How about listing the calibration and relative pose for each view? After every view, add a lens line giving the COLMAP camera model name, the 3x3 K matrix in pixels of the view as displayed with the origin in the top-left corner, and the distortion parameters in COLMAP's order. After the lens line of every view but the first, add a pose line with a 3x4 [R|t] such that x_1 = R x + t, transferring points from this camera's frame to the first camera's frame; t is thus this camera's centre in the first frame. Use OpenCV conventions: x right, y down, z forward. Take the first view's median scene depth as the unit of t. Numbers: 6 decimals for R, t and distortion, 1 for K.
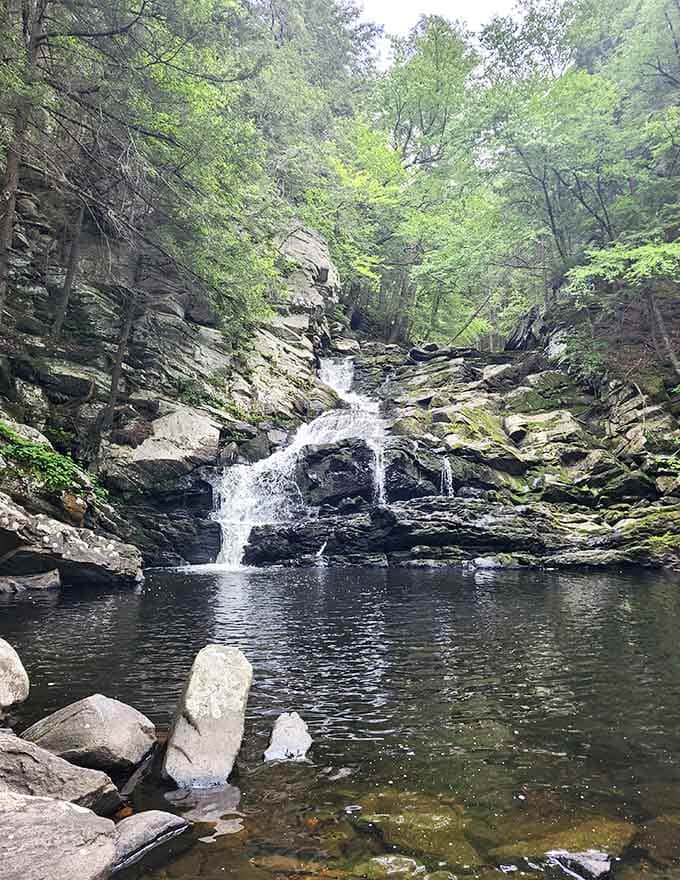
lens RADIAL K [[657.4, 0, 340.0], [0, 657.4, 440.0], [0, 0, 1]] dist [0.098284, -0.001798]
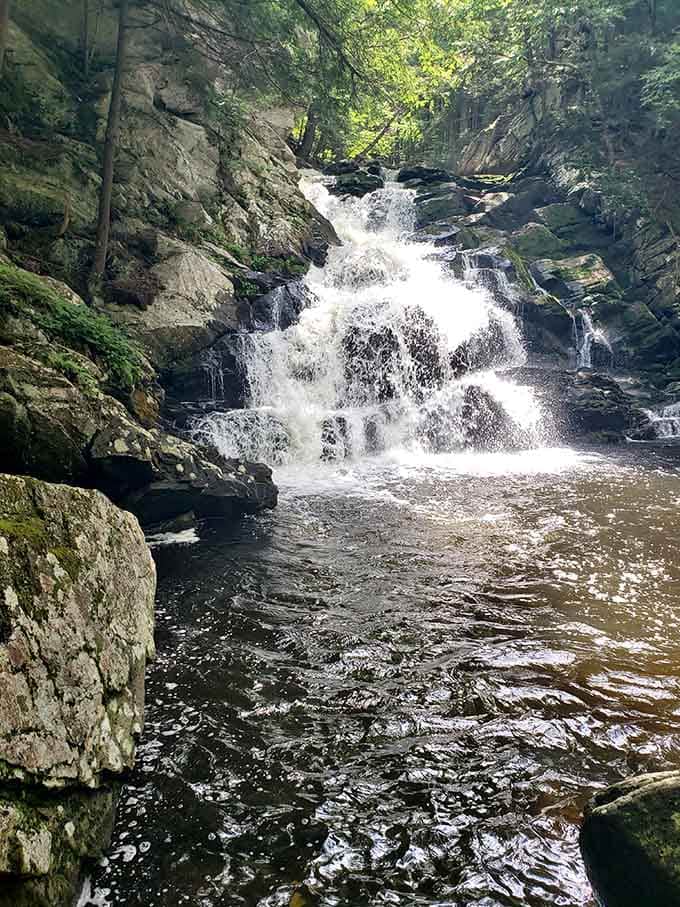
lens RADIAL K [[758.9, 0, 356.4], [0, 758.9, 451.7], [0, 0, 1]] dist [0.031214, -0.001010]
pose [[0.954117, -0.064215, 0.292466, -0.269683], [-0.001915, 0.975406, 0.220409, -0.014260], [-0.299426, -0.210856, 0.930529, 0.158901]]
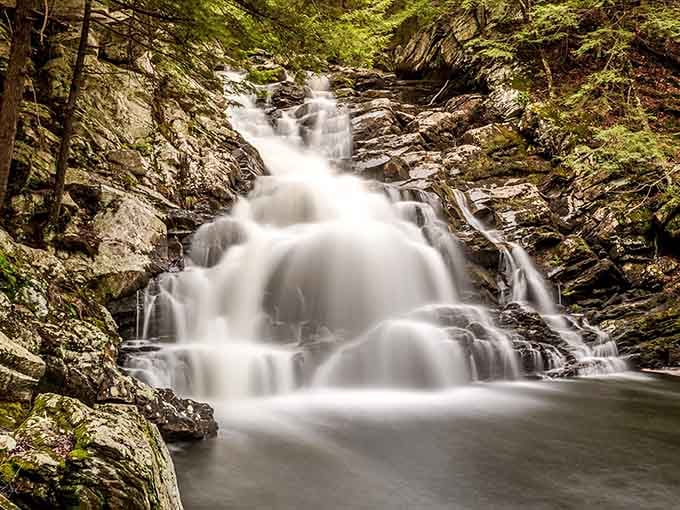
lens RADIAL K [[1071.7, 0, 340.0], [0, 1071.7, 255.0], [0, 0, 1]] dist [0.052297, 0.045386]
pose [[0.932715, -0.007943, 0.360526, -0.380815], [-0.034091, 0.993338, 0.110082, -0.102644], [-0.358998, -0.114966, 0.926231, -0.144467]]
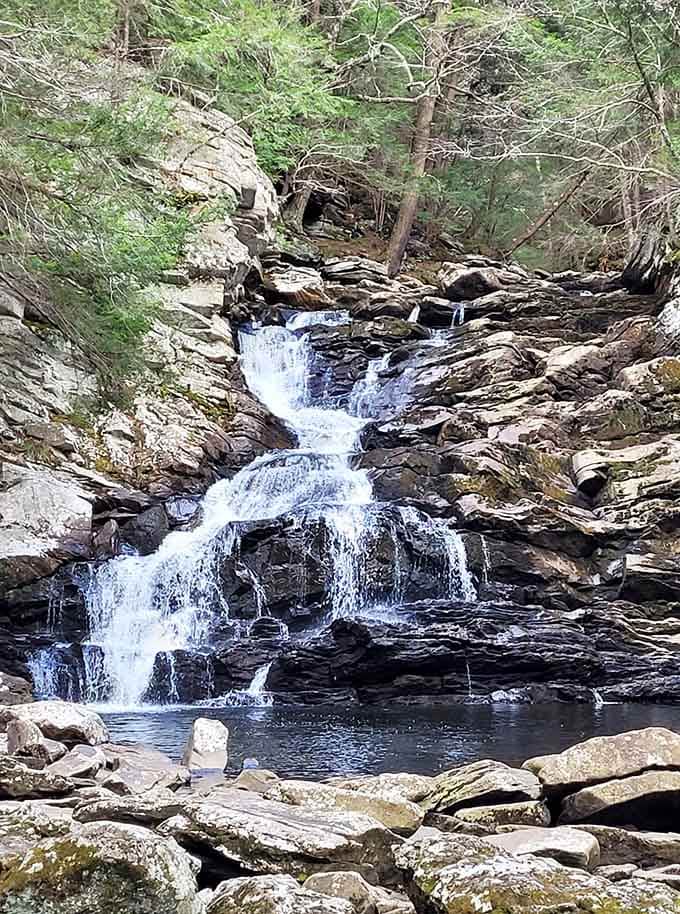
lens RADIAL K [[2123.8, 0, 339.5], [0, 2123.8, 527.0], [0, 0, 1]] dist [0.102754, -0.183644]
pose [[0.999480, -0.025100, 0.020262, 0.010704], [0.023671, 0.997409, 0.067936, -0.110708], [-0.021914, -0.067421, 0.997484, -0.915741]]
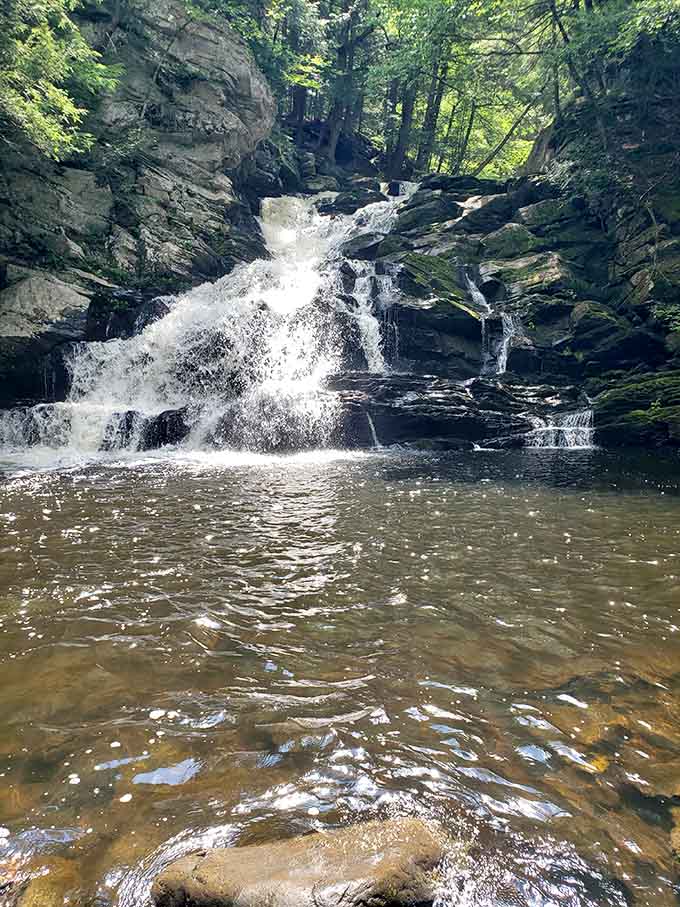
lens RADIAL K [[735.1, 0, 311.5], [0, 735.1, 471.0], [0, 0, 1]] dist [0.016936, 0.003562]
pose [[0.989274, -0.014019, -0.145395, 0.199966], [0.044930, 0.976330, 0.211566, 0.011757], [0.138987, -0.215830, 0.966489, 0.086784]]
